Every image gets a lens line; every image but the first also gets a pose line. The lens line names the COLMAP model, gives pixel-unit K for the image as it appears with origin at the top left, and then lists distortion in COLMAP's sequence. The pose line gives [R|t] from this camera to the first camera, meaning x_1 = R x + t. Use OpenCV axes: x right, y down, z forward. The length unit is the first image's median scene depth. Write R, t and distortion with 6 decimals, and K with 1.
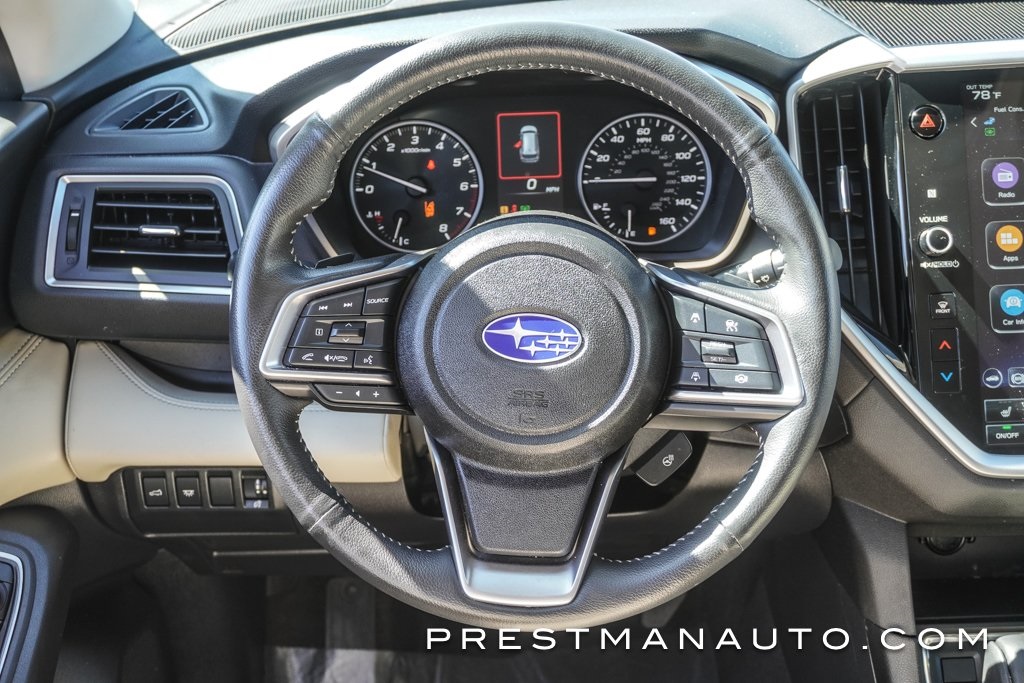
lens RADIAL K [[1360.5, 0, 512.0], [0, 1360.5, 341.5], [0, 0, 1]] dist [-0.003628, 0.048360]
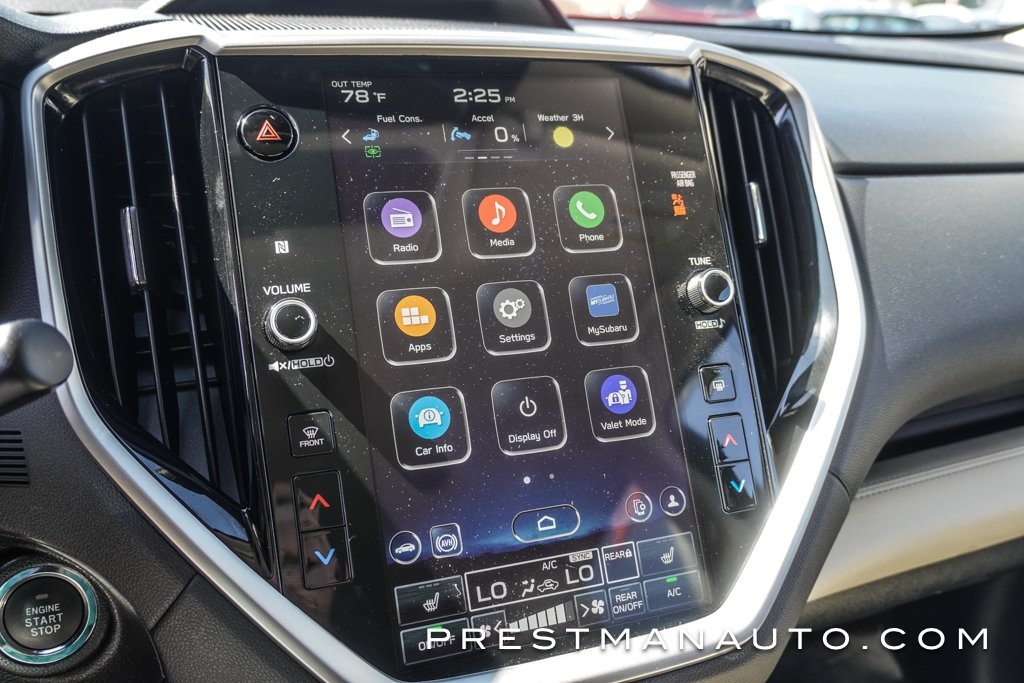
lens RADIAL K [[929.1, 0, 512.0], [0, 929.1, 341.5], [0, 0, 1]] dist [-0.001001, 0.002610]
pose [[0.940558, -0.054593, 0.335218, 0.264866], [0.093019, 0.990664, -0.099657, -0.017599], [-0.326648, 0.124915, 0.936855, 0.590563]]
